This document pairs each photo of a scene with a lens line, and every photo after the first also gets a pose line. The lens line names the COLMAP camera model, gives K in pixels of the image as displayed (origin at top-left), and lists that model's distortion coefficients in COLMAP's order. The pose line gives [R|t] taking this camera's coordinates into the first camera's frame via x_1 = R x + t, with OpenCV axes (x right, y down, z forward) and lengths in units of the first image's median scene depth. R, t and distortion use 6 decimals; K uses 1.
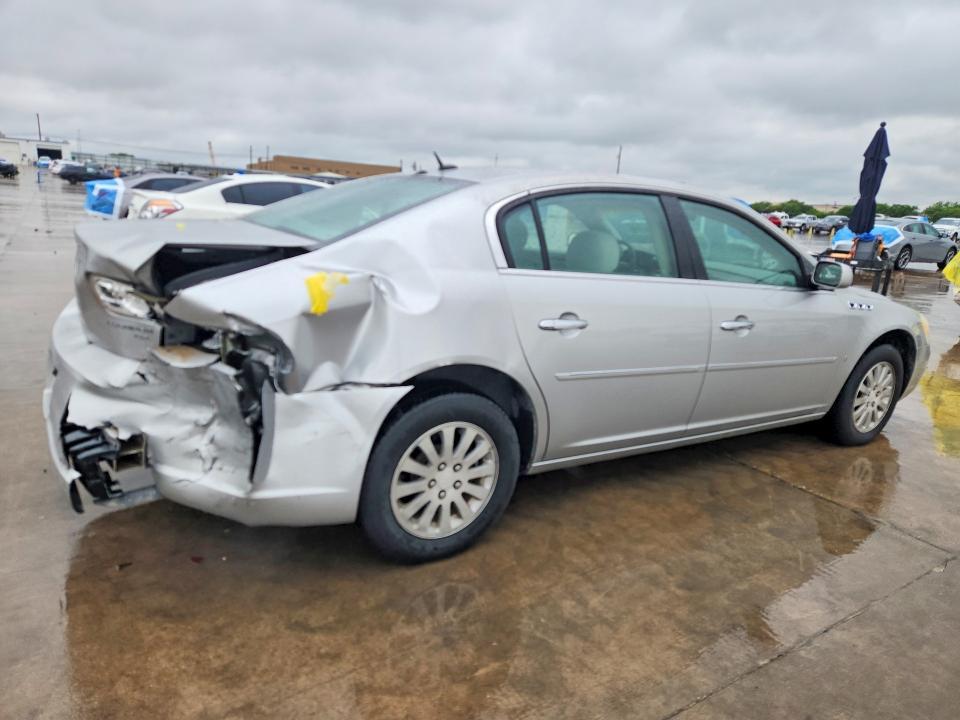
lens RADIAL K [[745.4, 0, 480.0], [0, 745.4, 360.0], [0, 0, 1]] dist [0.007846, 0.000167]
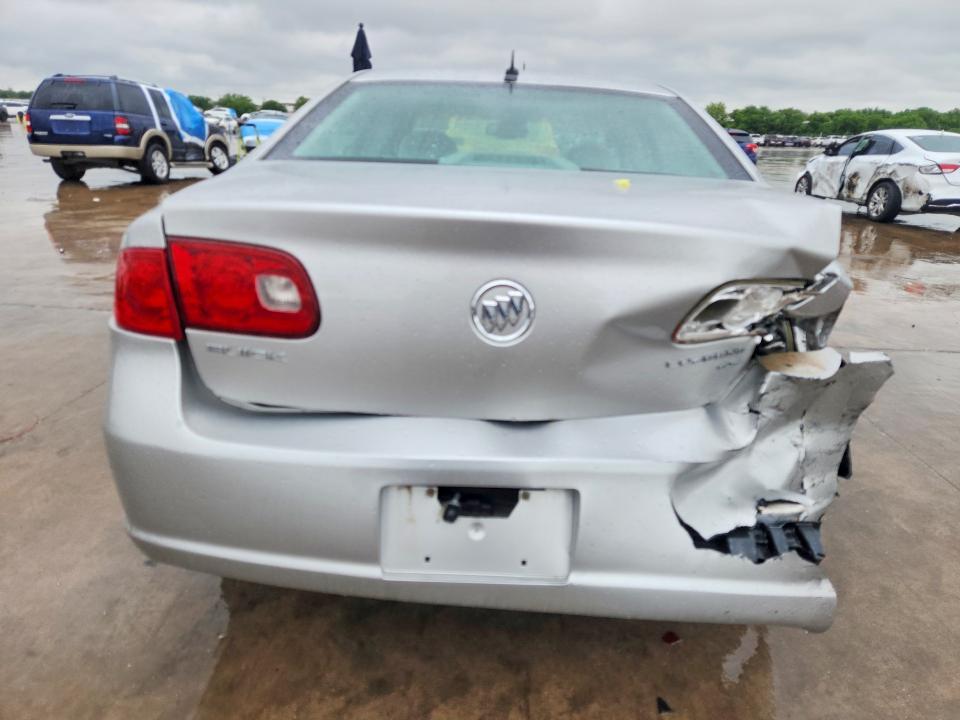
lens RADIAL K [[745.4, 0, 480.0], [0, 745.4, 360.0], [0, 0, 1]] dist [0.007846, 0.000167]
pose [[0.474312, -0.305074, 0.825808, -1.189980], [0.182774, 0.951723, 0.246612, -0.259285], [-0.861175, 0.033965, 0.507173, 0.924234]]
